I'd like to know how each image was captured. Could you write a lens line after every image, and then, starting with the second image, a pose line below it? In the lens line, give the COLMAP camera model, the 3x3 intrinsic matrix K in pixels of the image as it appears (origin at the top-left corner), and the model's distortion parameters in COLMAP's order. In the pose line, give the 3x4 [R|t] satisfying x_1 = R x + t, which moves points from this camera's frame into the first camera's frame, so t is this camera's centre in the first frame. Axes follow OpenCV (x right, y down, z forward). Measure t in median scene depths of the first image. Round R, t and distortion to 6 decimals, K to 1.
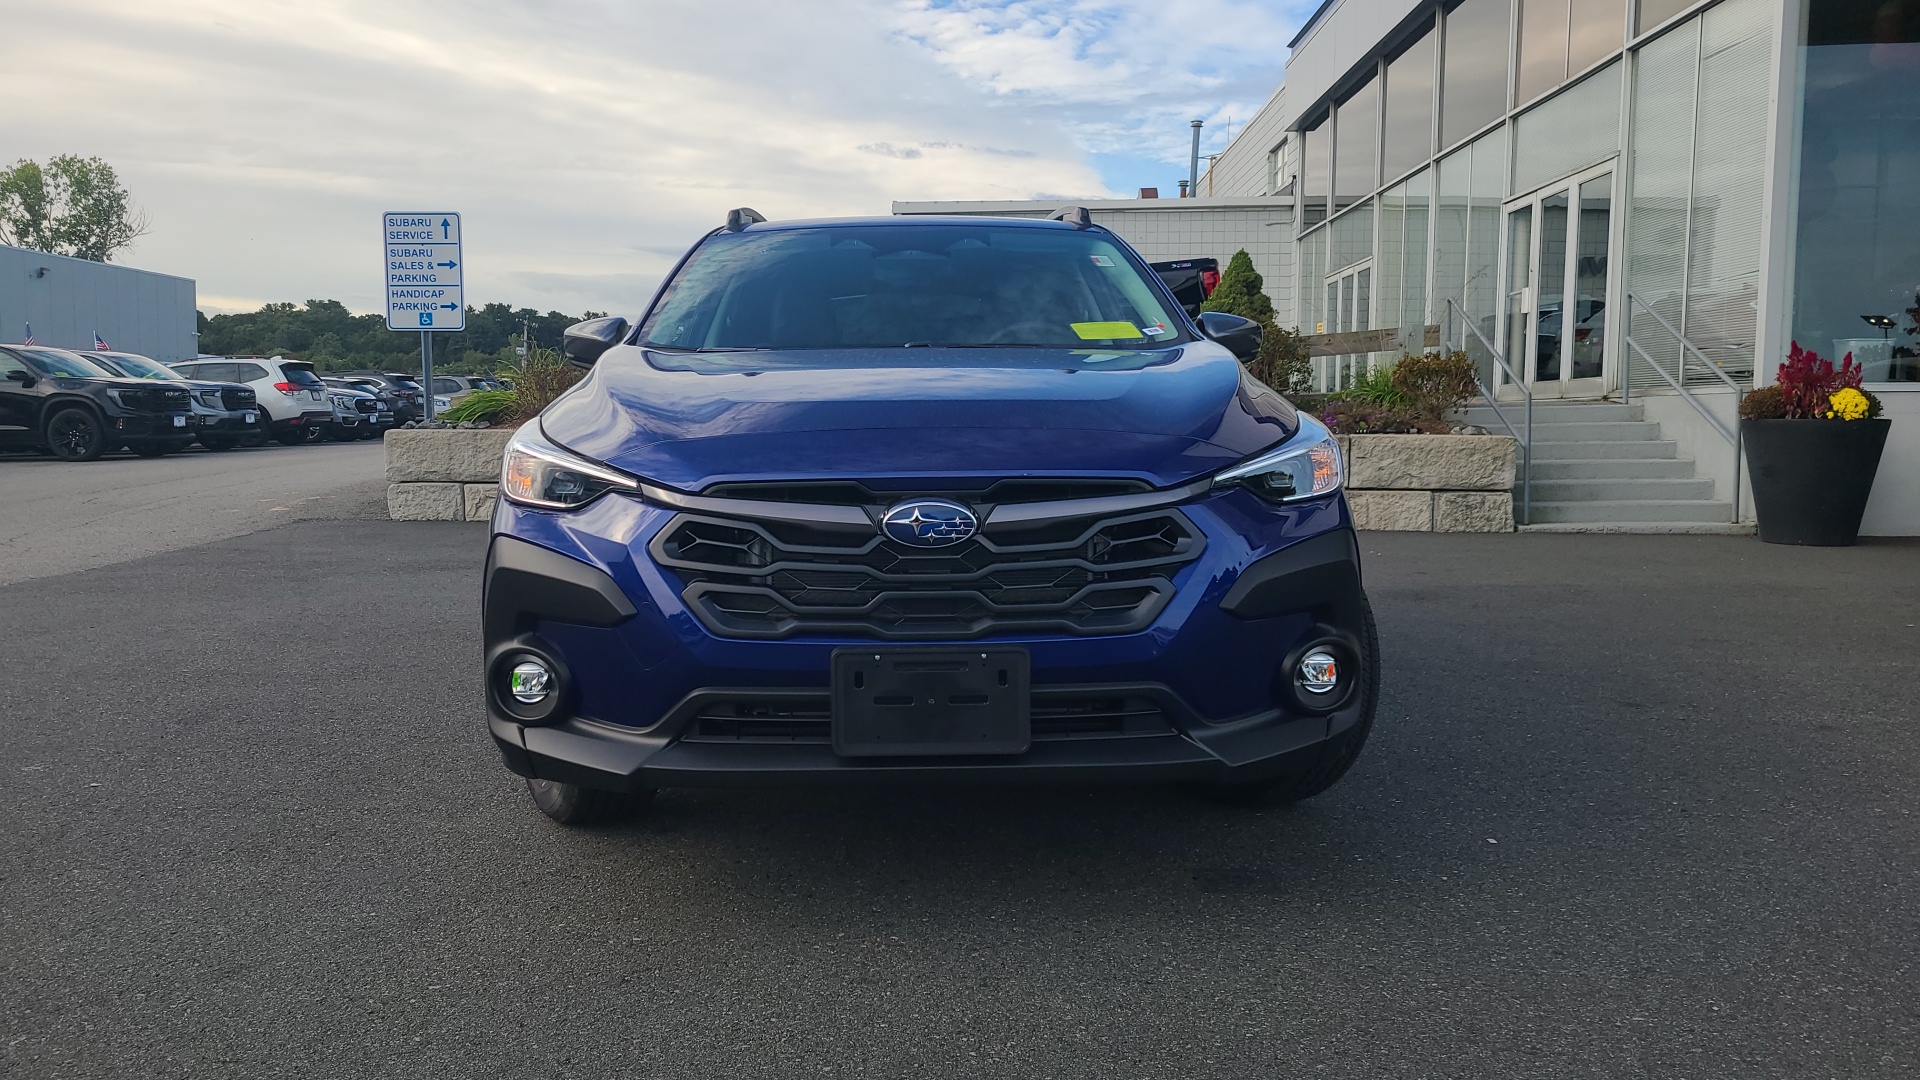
lens RADIAL K [[1358.0, 0, 1043.6], [0, 1358.0, 517.9], [0, 0, 1]] dist [0.070068, -0.034653]
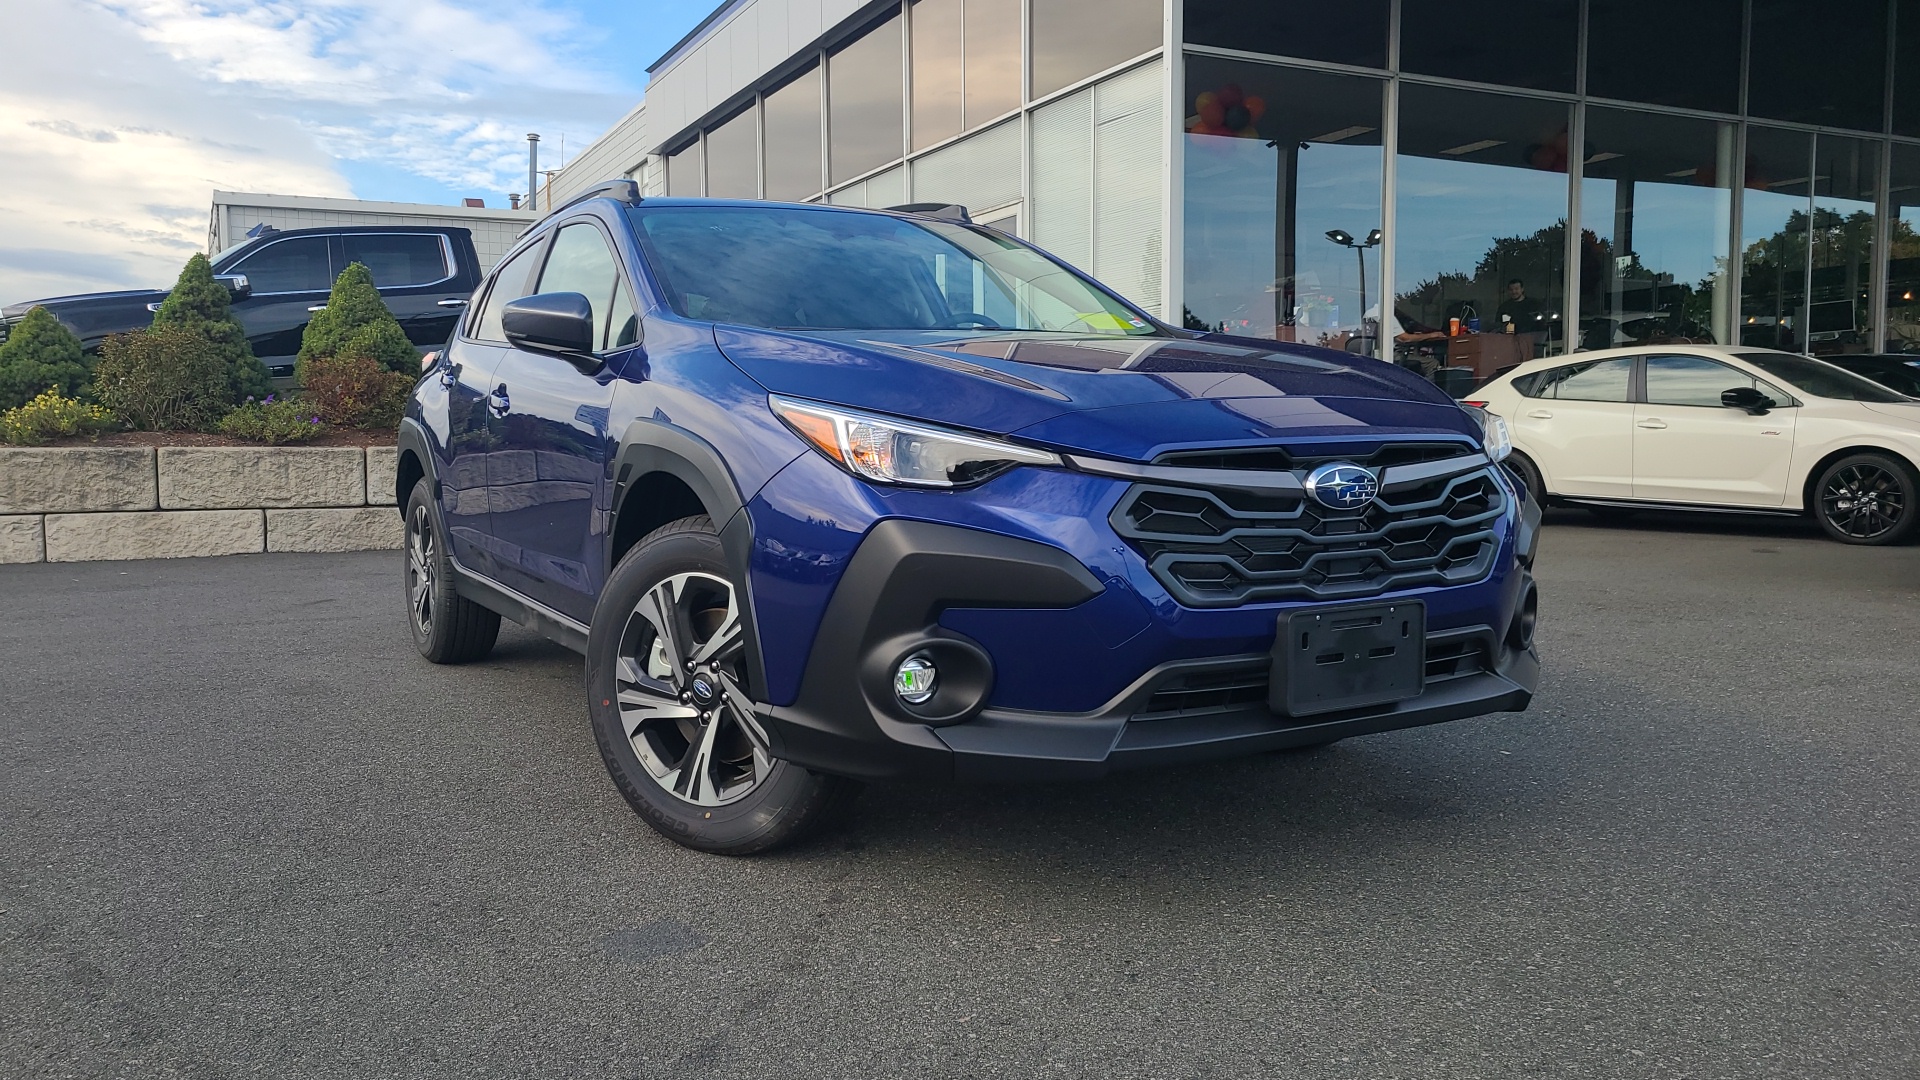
lens RADIAL K [[1321.8, 0, 955.2], [0, 1321.8, 504.8], [0, 0, 1]] dist [0.034535, 0.000658]
pose [[0.893997, -0.033603, 0.446812, -0.796379], [0.043687, 0.998970, -0.012280, 0.017433], [-0.445939, 0.030498, 0.894544, 0.219010]]
